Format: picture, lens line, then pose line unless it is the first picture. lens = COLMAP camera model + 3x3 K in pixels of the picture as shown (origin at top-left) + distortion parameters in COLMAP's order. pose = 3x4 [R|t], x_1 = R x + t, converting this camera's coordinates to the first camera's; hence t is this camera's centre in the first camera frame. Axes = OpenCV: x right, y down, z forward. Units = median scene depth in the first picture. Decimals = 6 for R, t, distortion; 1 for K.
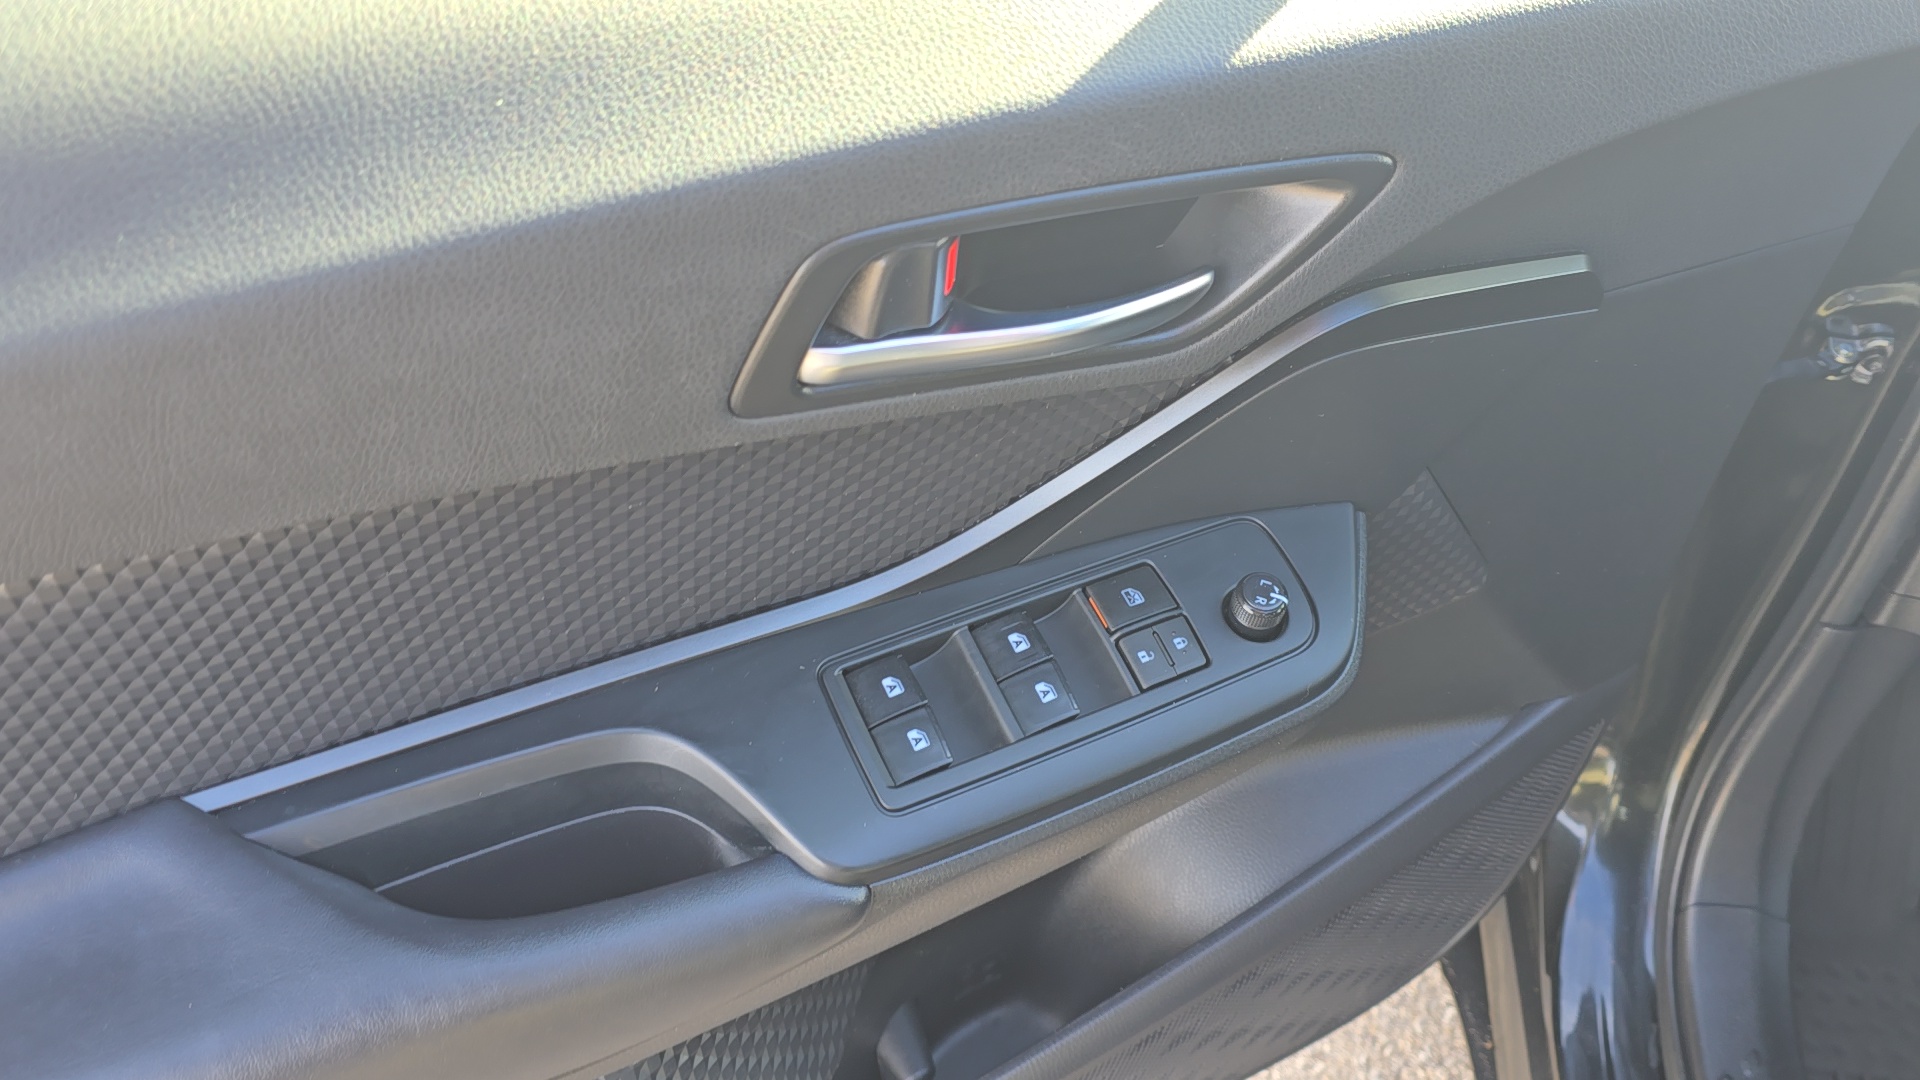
lens RADIAL K [[1581.8, 0, 960.0], [0, 1581.8, 540.0], [0, 0, 1]] dist [-0.019710, 0.009494]
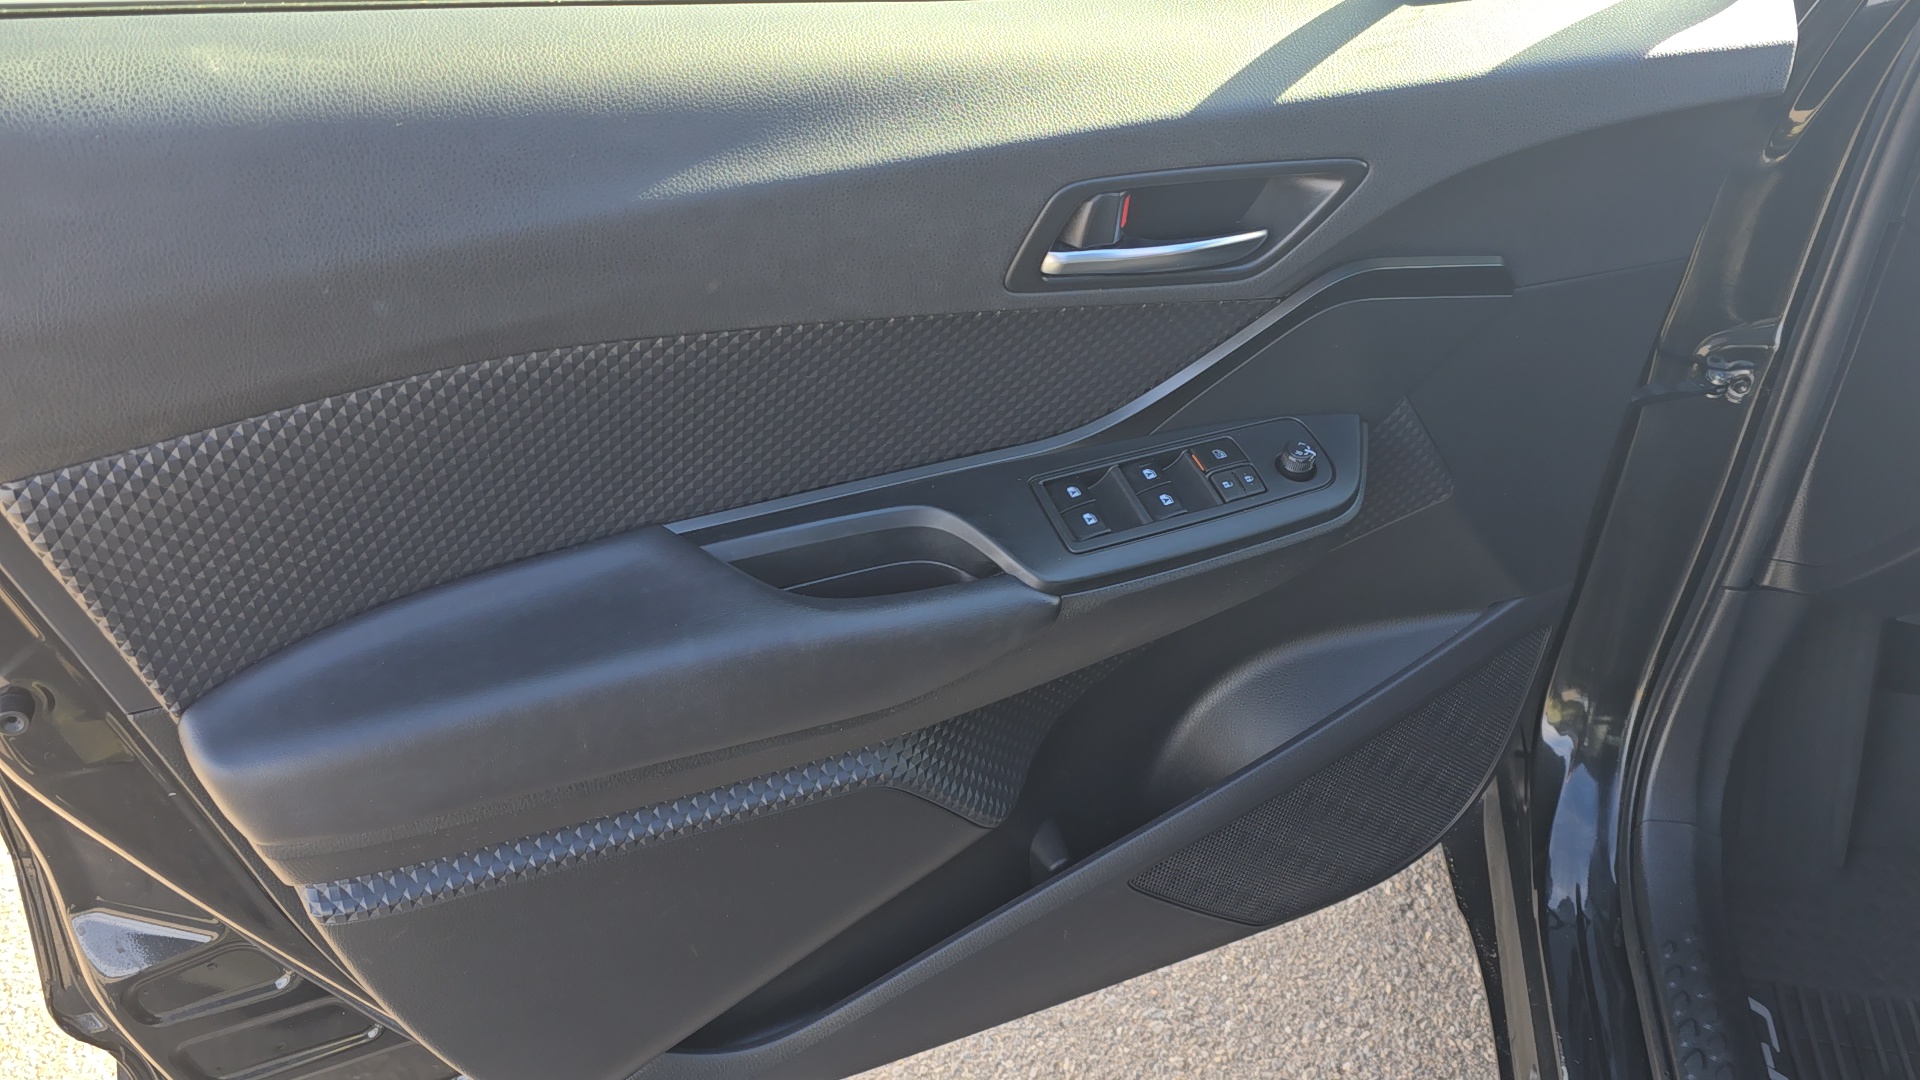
lens RADIAL K [[1596.2, 0, 956.8], [0, 1596.2, 559.9], [0, 0, 1]] dist [-0.007737, -0.000448]
pose [[0.998845, 0.021780, -0.042822, -0.088061], [-0.027894, 0.988620, -0.147826, 0.396767], [0.039115, 0.148850, 0.988086, -0.615439]]
